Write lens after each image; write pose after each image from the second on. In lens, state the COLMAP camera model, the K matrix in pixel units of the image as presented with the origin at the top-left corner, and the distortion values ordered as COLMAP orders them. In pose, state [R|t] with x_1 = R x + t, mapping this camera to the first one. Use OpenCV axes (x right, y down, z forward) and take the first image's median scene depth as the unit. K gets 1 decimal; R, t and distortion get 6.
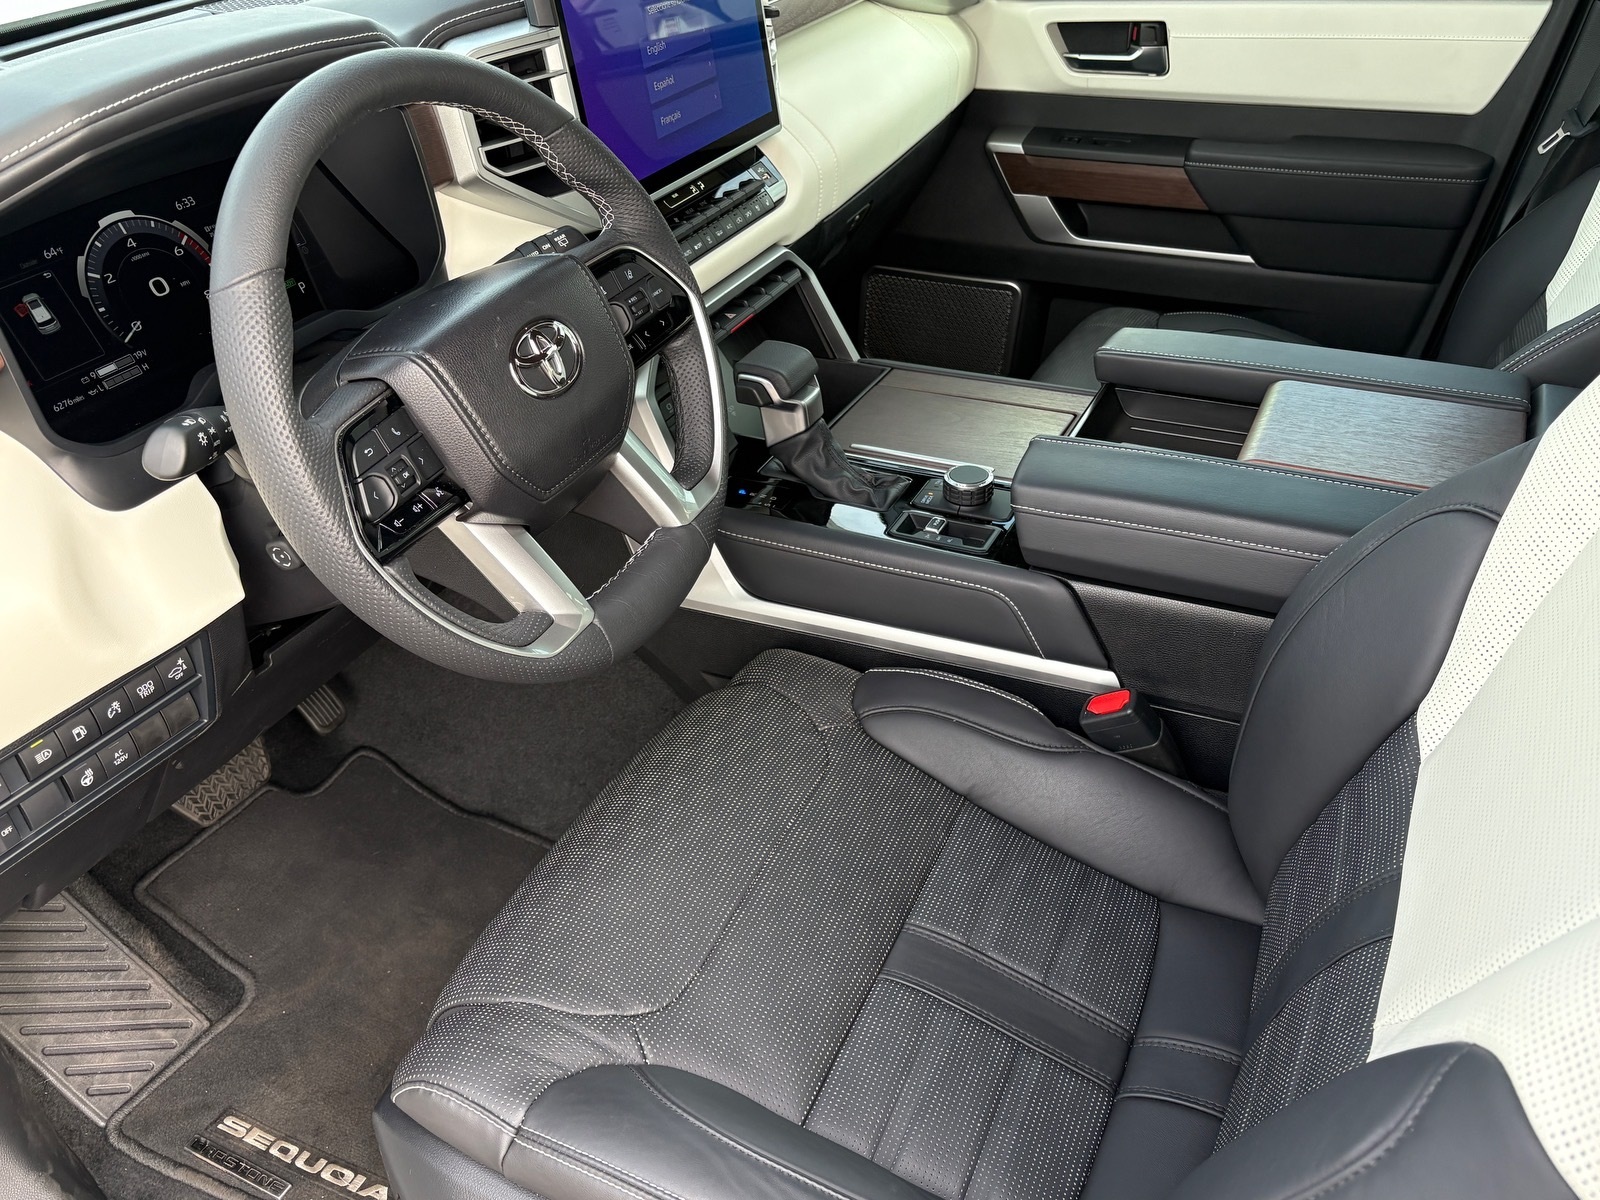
lens RADIAL K [[1330.7, 0, 798.9], [0, 1330.7, 602.8], [0, 0, 1]] dist [0.047657, -0.060900]
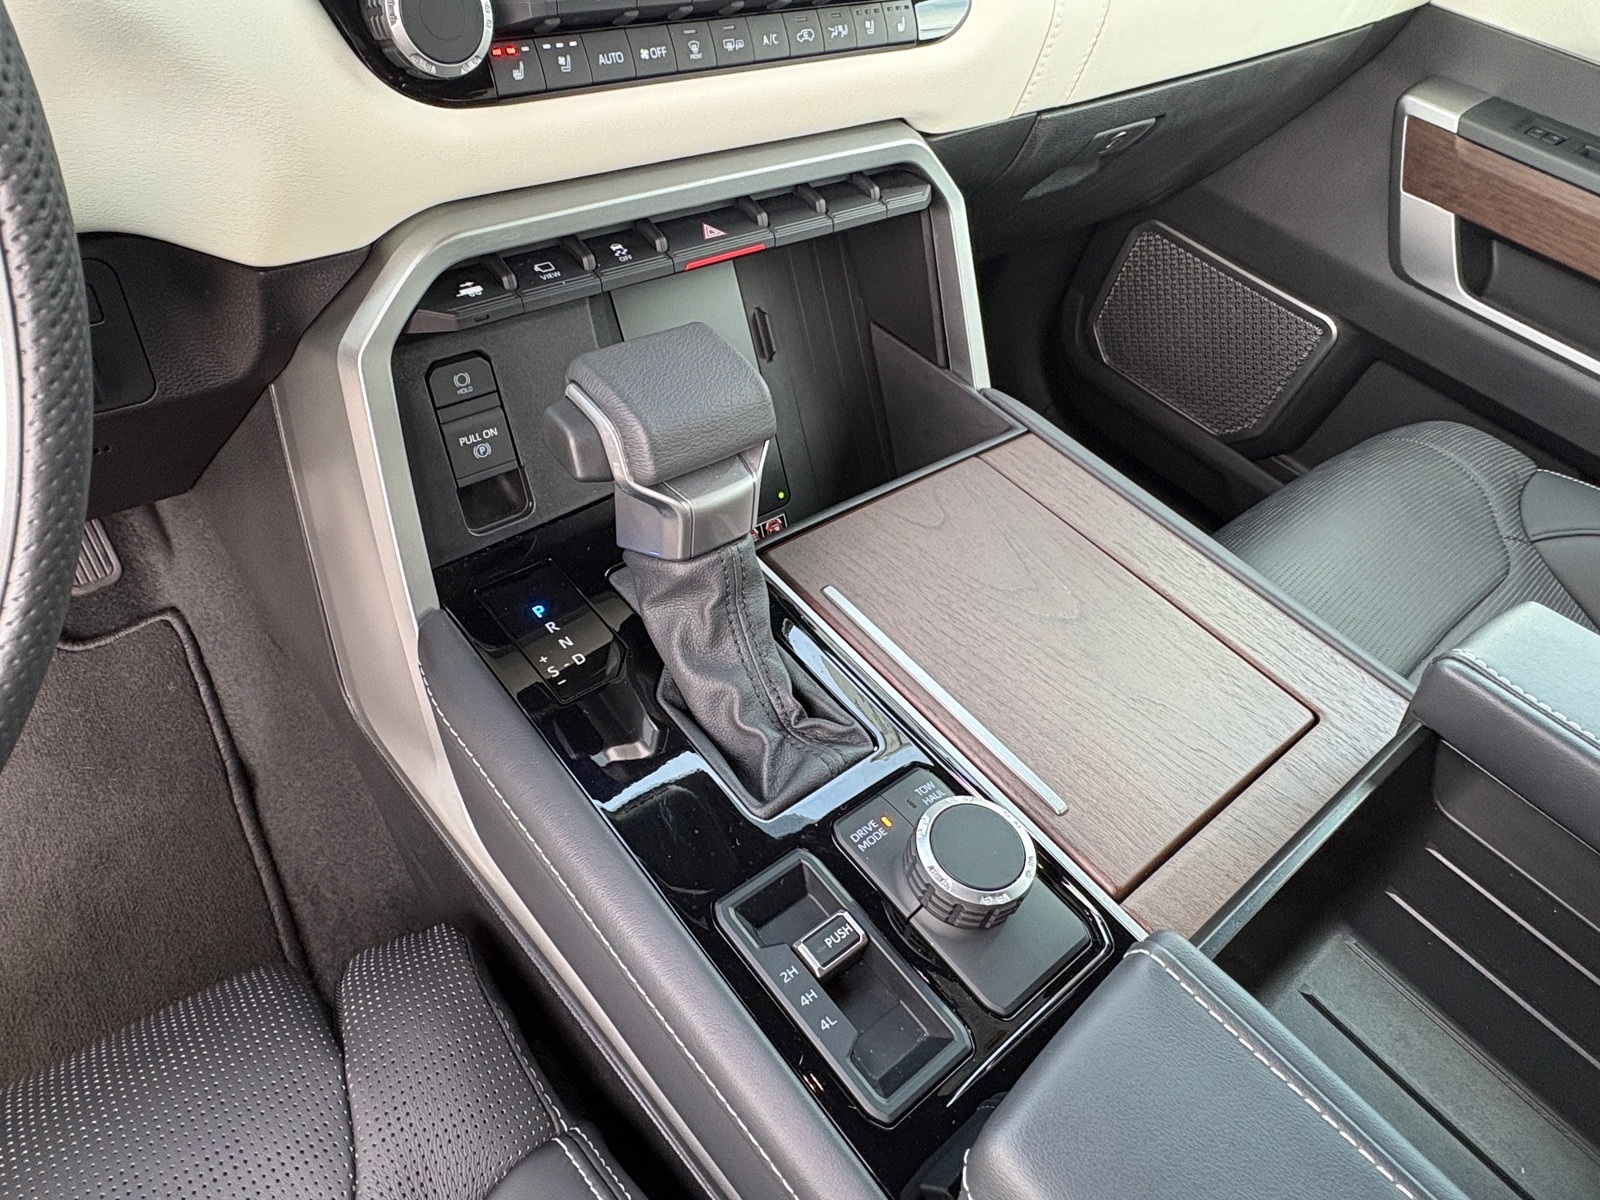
lens RADIAL K [[1020.4, 0, 762.7], [0, 1020.4, 606.3], [0, 0, 1]] dist [-0.002105, 0.003975]
pose [[0.888670, 0.424273, -0.173947, 0.101579], [-0.380543, 0.894021, 0.236461, -0.225483], [0.255836, -0.143942, 0.955944, 0.757640]]
